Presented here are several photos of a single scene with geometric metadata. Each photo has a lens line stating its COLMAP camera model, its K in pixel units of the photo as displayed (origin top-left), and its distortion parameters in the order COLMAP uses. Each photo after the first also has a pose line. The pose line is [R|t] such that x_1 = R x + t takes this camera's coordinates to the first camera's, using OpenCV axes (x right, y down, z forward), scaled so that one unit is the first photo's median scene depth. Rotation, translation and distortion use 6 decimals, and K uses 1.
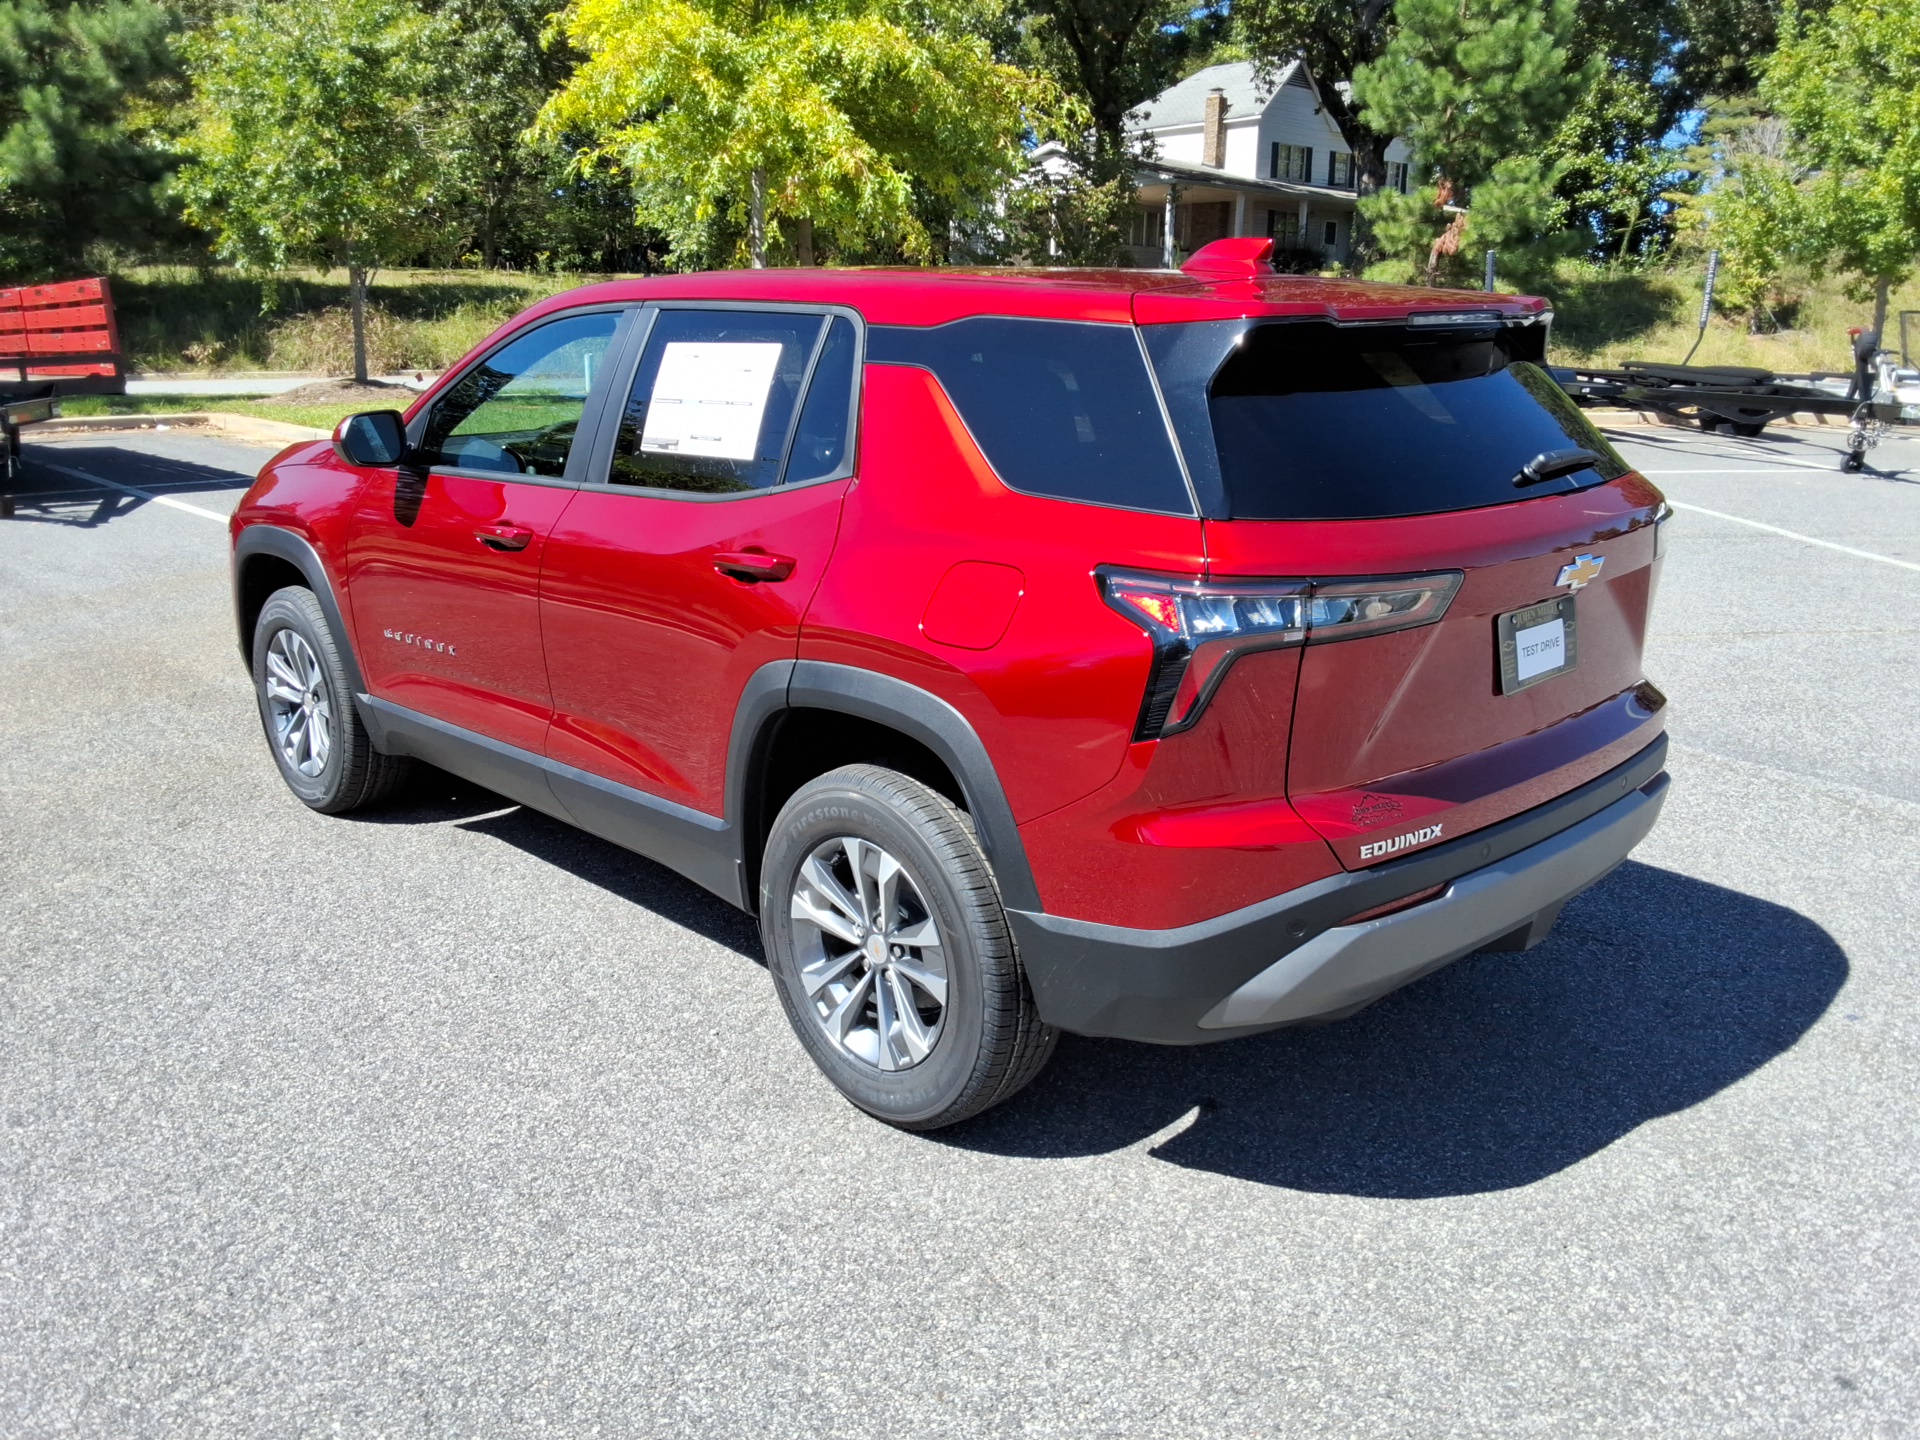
lens RADIAL K [[1553.4, 0, 971.0], [0, 1553.4, 711.3], [0, 0, 1]] dist [0.089421, -0.126634]
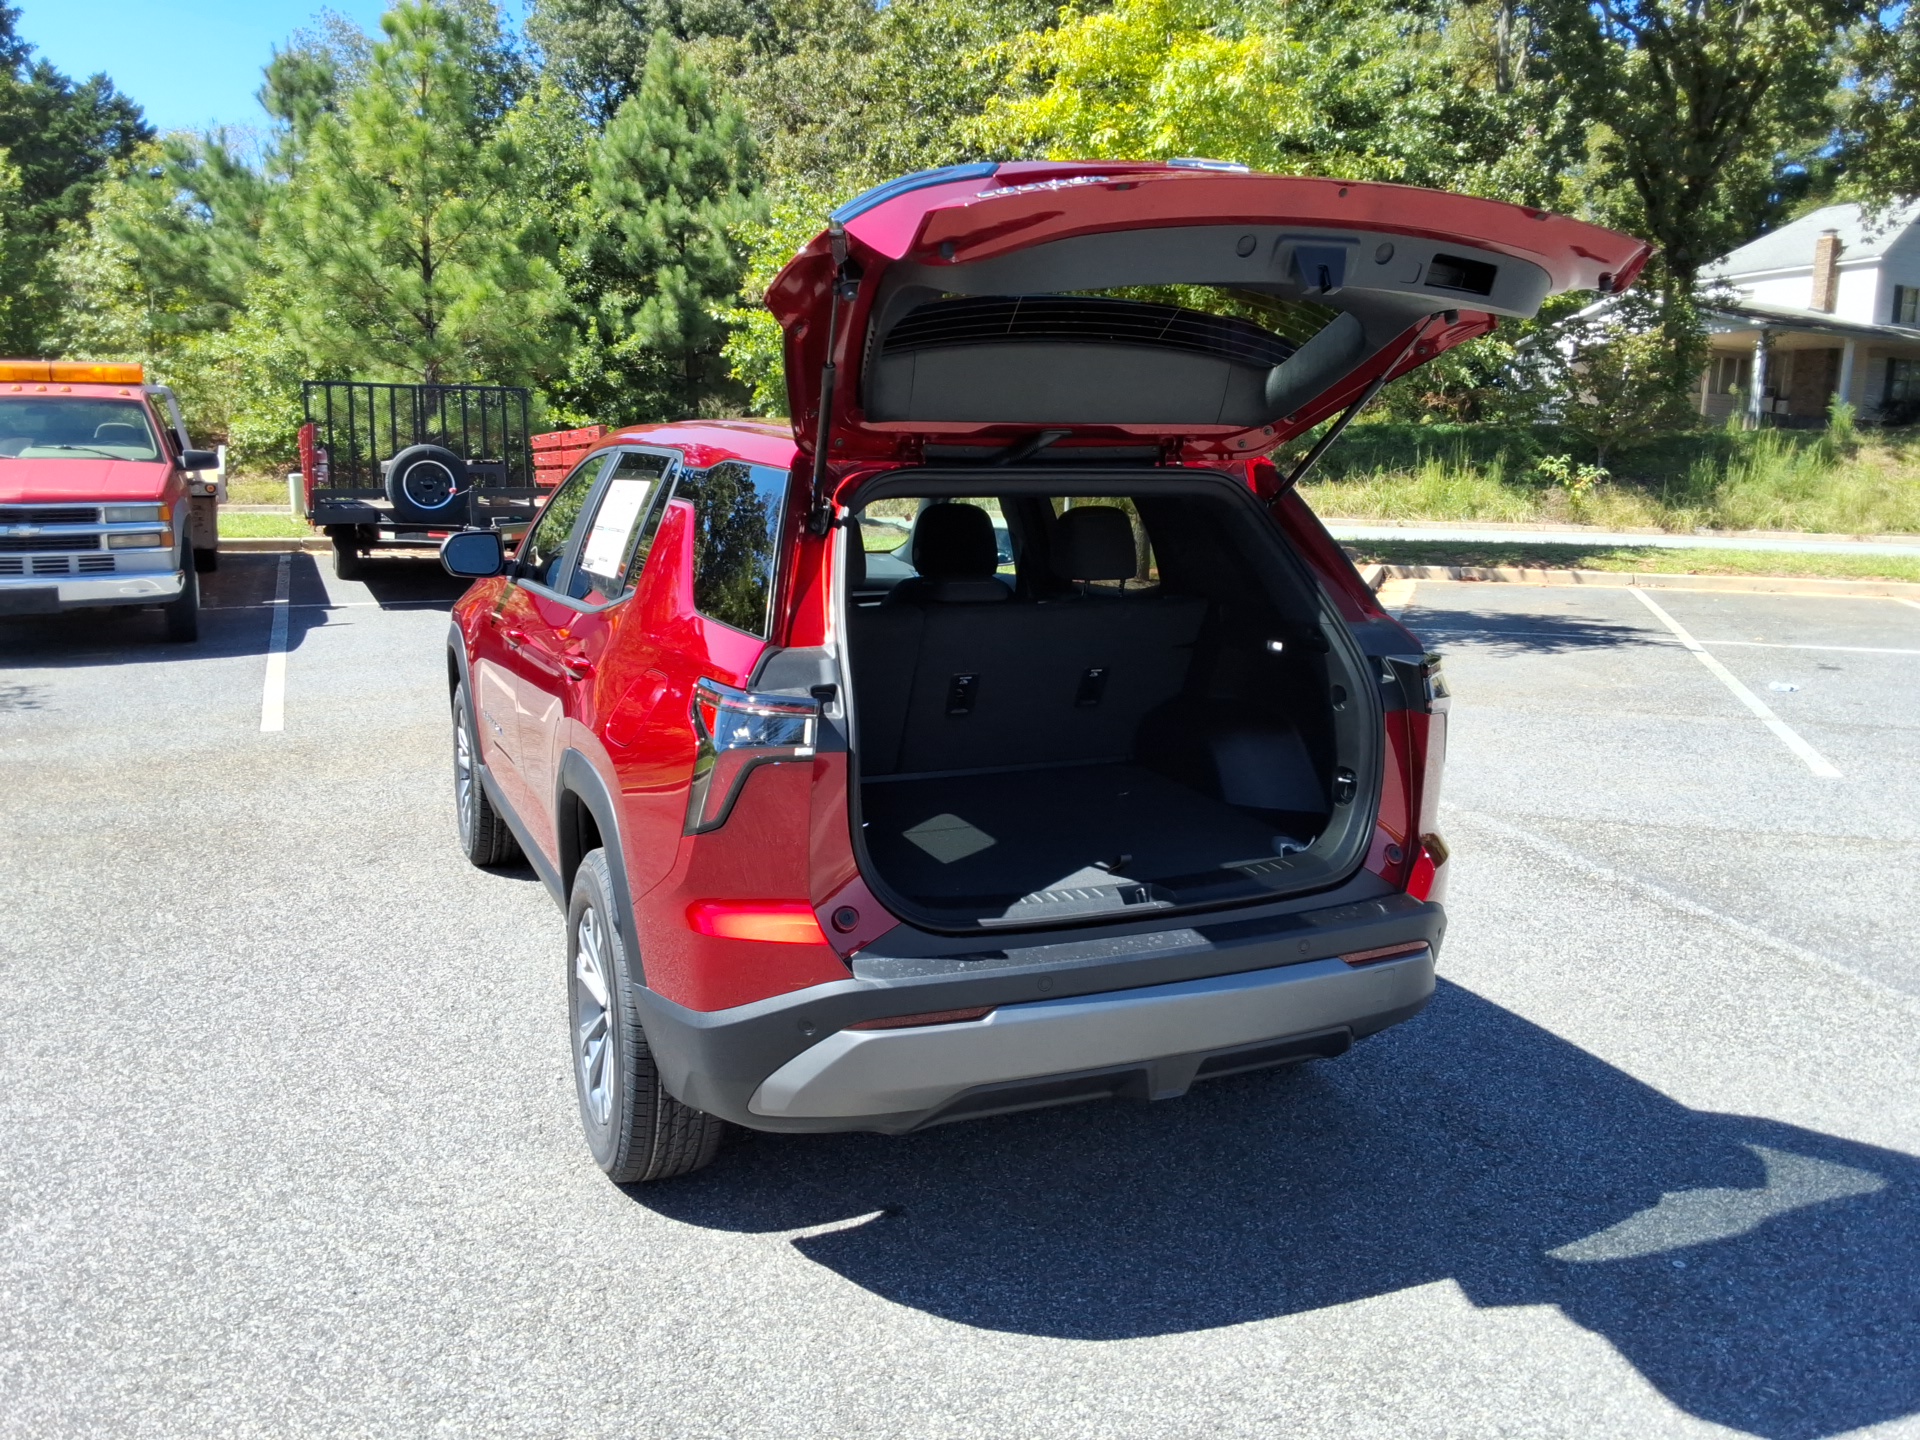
lens RADIAL K [[1538.7, 0, 966.6], [0, 1538.7, 717.0], [0, 0, 1]] dist [0.125479, -0.188211]
pose [[0.934140, 0.074978, -0.348941, 0.055665], [-0.104557, 0.992280, -0.066693, -0.000979], [0.341247, 0.098785, 0.934769, 0.002169]]
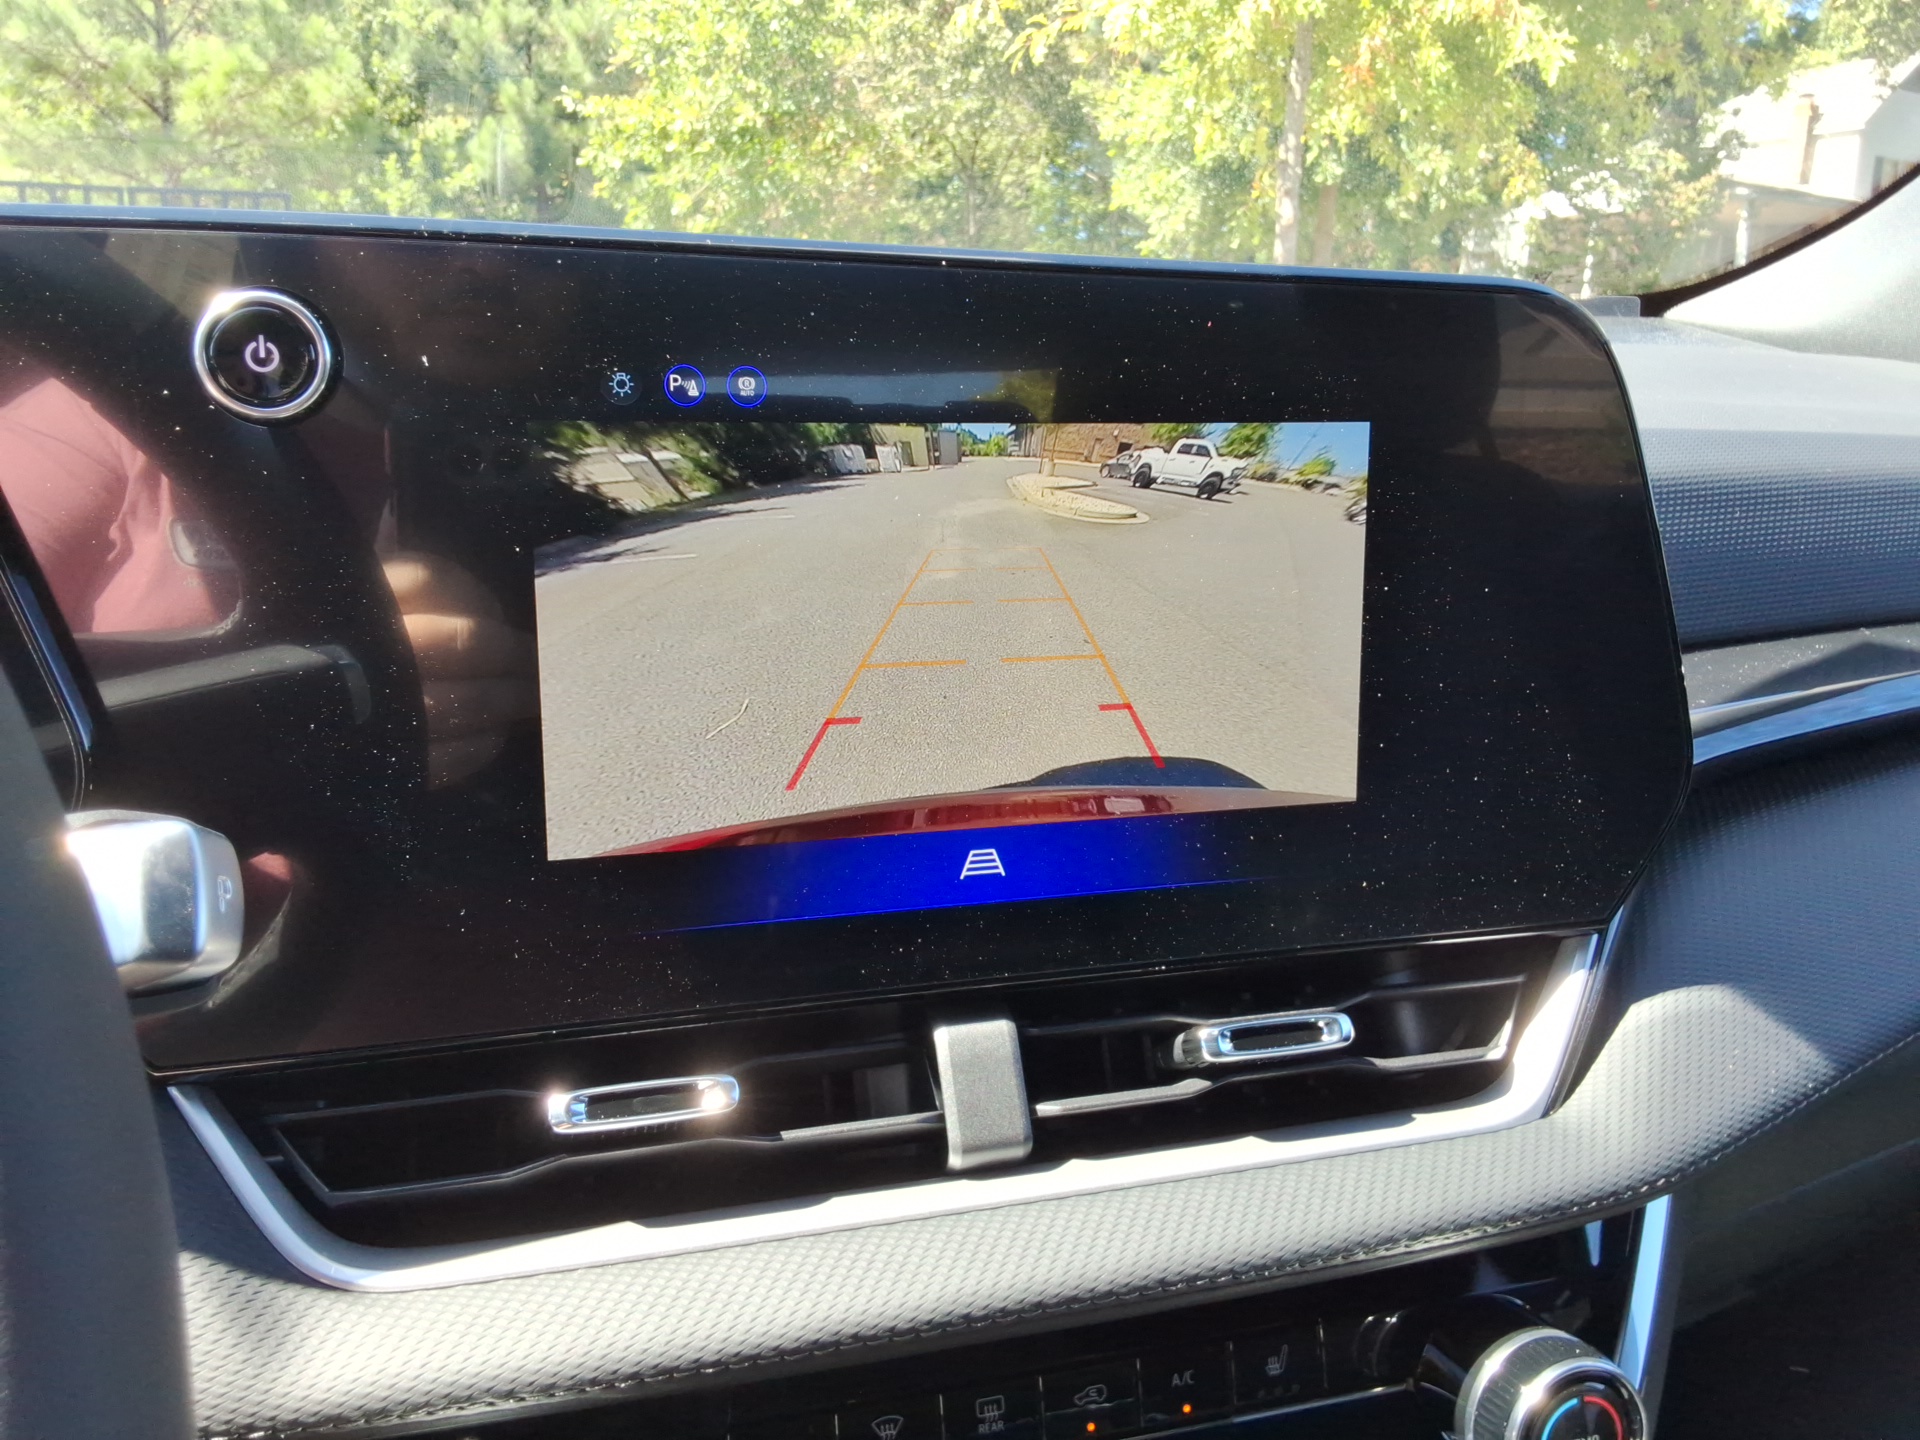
lens RADIAL K [[1580.6, 0, 972.2], [0, 1580.6, 680.3], [0, 0, 1]] dist [0.125359, -0.204904]
pose [[0.959106, 0.080905, -0.271238, -0.027982], [-0.093719, 0.994997, -0.034606, -0.024343], [0.267082, 0.058611, 0.961890, 0.147374]]
